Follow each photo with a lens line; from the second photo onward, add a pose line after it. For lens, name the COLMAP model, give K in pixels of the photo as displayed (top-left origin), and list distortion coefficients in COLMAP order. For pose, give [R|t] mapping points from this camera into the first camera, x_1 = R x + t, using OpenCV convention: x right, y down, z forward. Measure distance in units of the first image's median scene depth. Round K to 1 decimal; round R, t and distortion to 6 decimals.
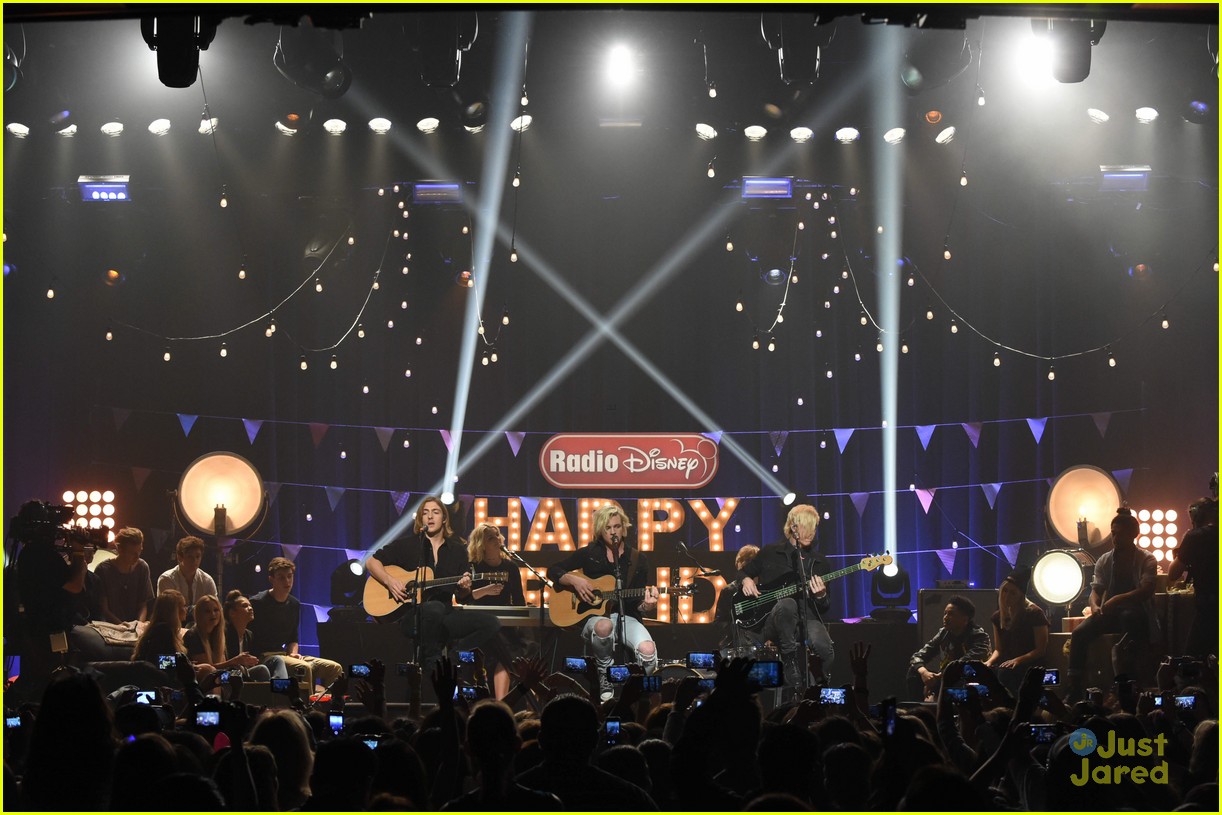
lens RADIAL K [[2847.3, 0, 611.0], [0, 2847.3, 407.5], [0, 0, 1]] dist [-0.067148, -0.080260]
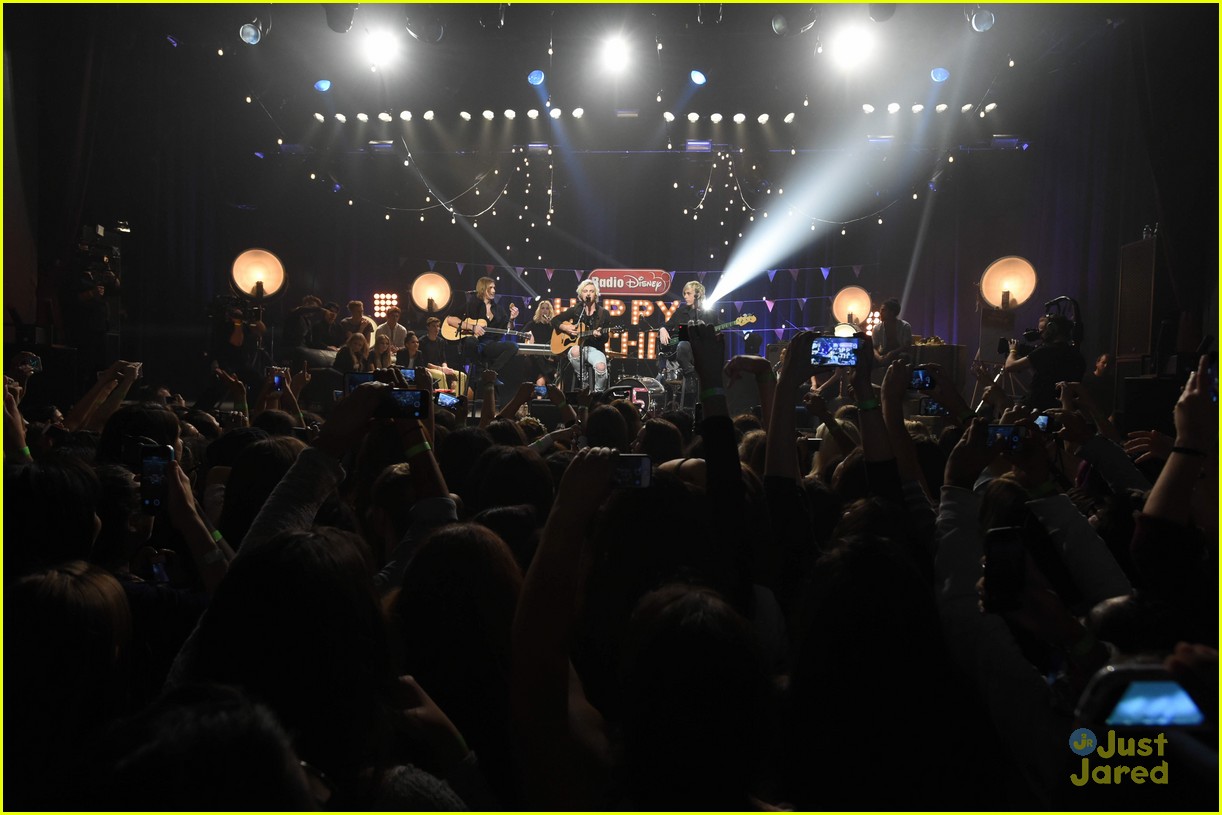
lens RADIAL K [[737.0, 0, 608.1], [0, 737.0, 400.1], [0, 0, 1]] dist [-0.012483, -0.002080]
pose [[0.995547, 0.029826, -0.089425, 0.042756], [-0.019173, 0.992864, 0.117700, 0.041688], [0.092298, -0.115461, 0.989015, 0.451306]]
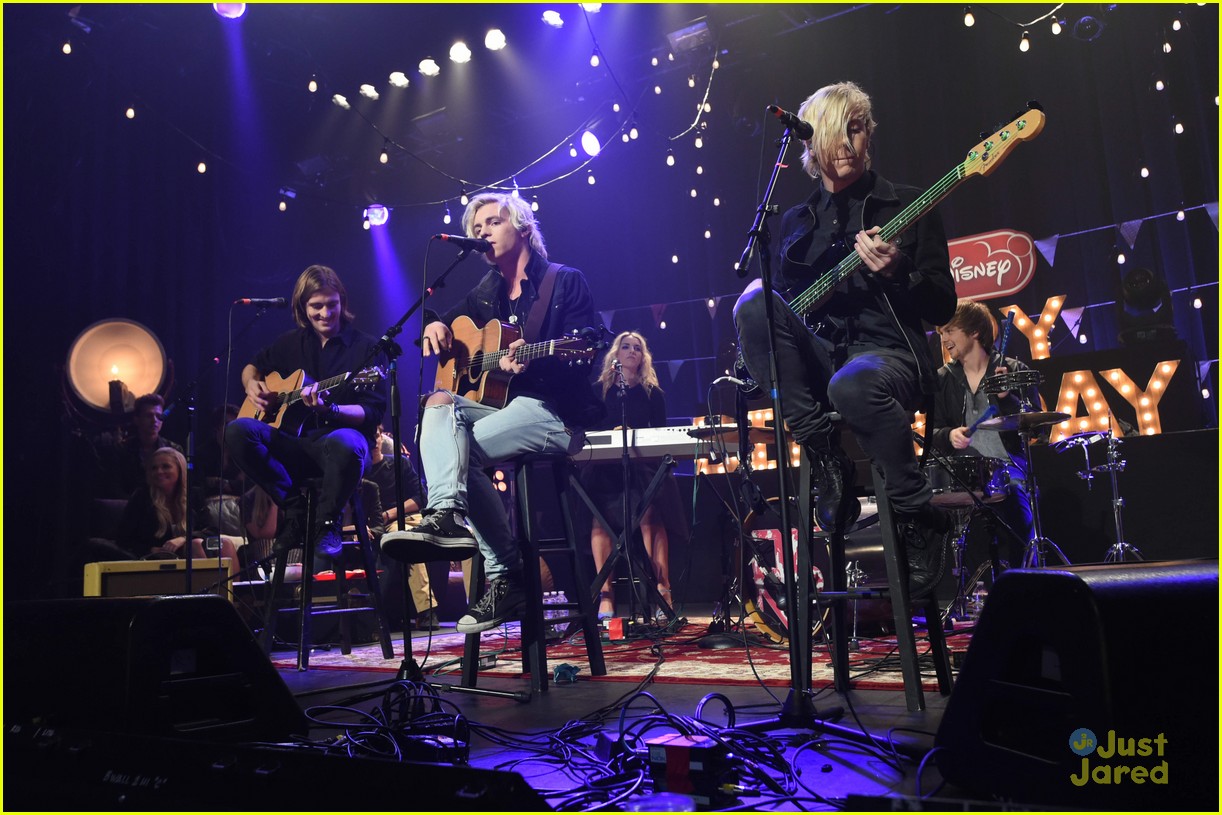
lens RADIAL K [[1042.7, 0, 611.0], [0, 1042.7, 407.5], [0, 0, 1]] dist [-0.031398, 0.008365]
pose [[0.838454, -0.115991, -0.532485, 0.090187], [0.097724, 0.993250, -0.062482, 0.069359], [0.536138, 0.000352, 0.844130, 0.681479]]
